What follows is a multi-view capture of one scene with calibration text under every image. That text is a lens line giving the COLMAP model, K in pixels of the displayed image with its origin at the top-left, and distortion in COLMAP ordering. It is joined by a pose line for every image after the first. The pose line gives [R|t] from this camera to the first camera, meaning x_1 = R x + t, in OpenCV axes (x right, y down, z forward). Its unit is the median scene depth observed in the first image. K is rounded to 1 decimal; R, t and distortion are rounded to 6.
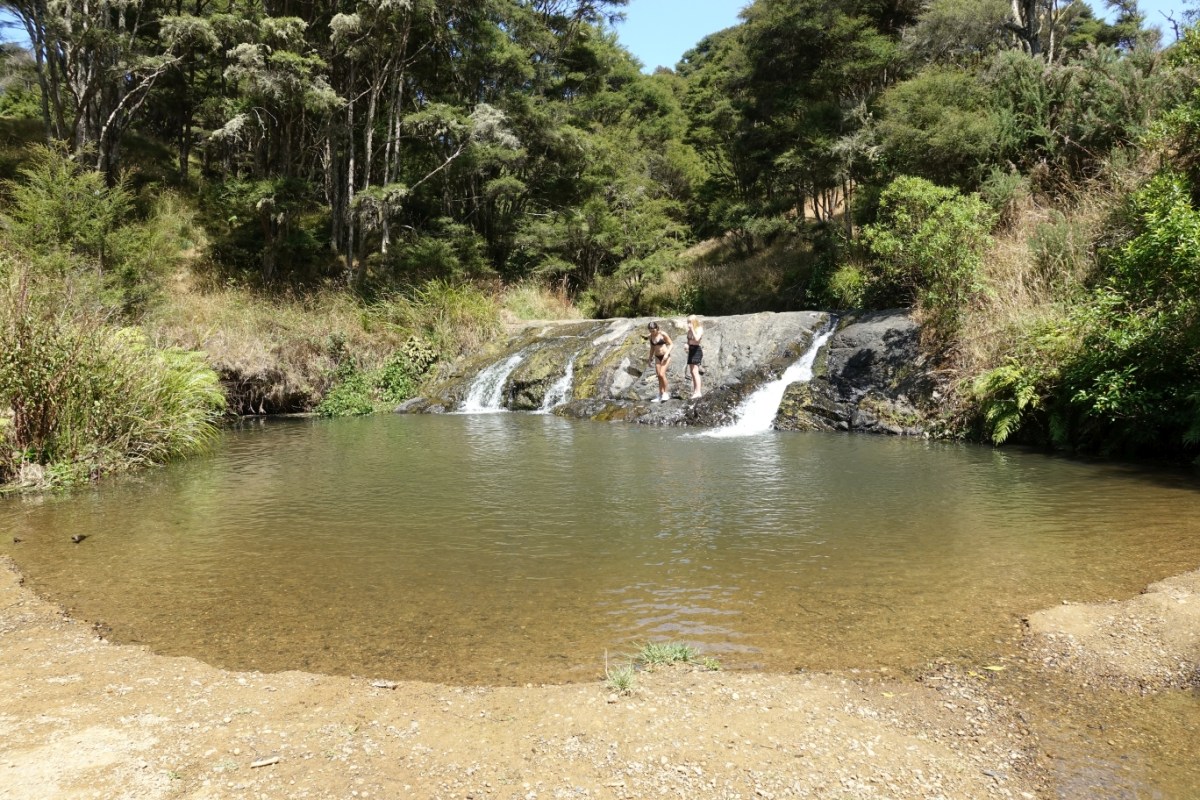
lens RADIAL K [[739.7, 0, 599.9], [0, 739.7, 400.3], [0, 0, 1]] dist [0.005613, 0.000834]
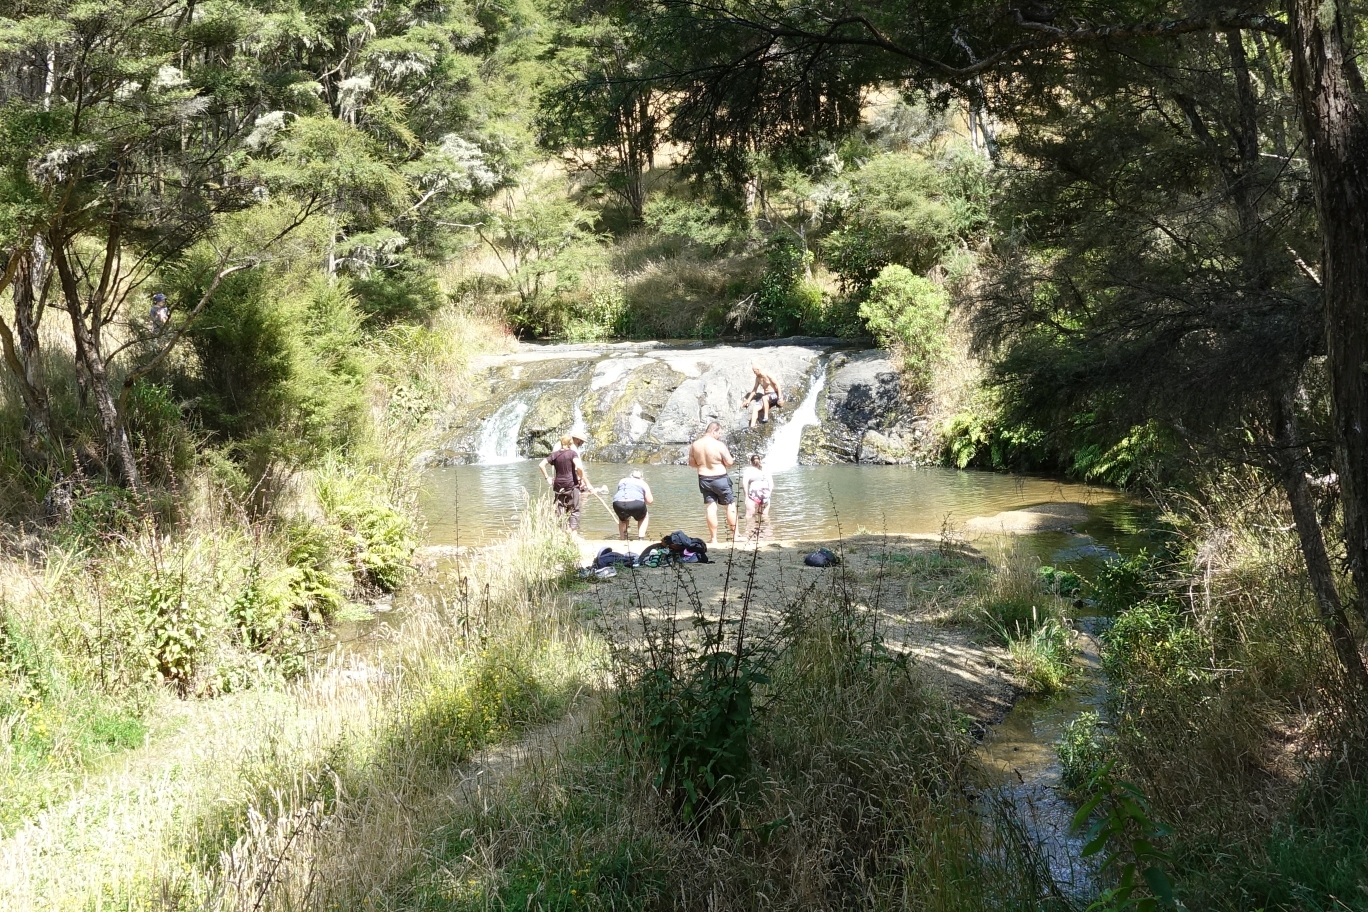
lens RADIAL K [[946.2, 0, 684.0], [0, 946.2, 456.9], [0, 0, 1]] dist [-0.005282, -0.000303]
pose [[0.978972, -0.043759, 0.199244, -0.227742], [0.039326, 0.998884, 0.026156, -0.019495], [-0.200166, -0.017770, 0.979601, -0.444526]]
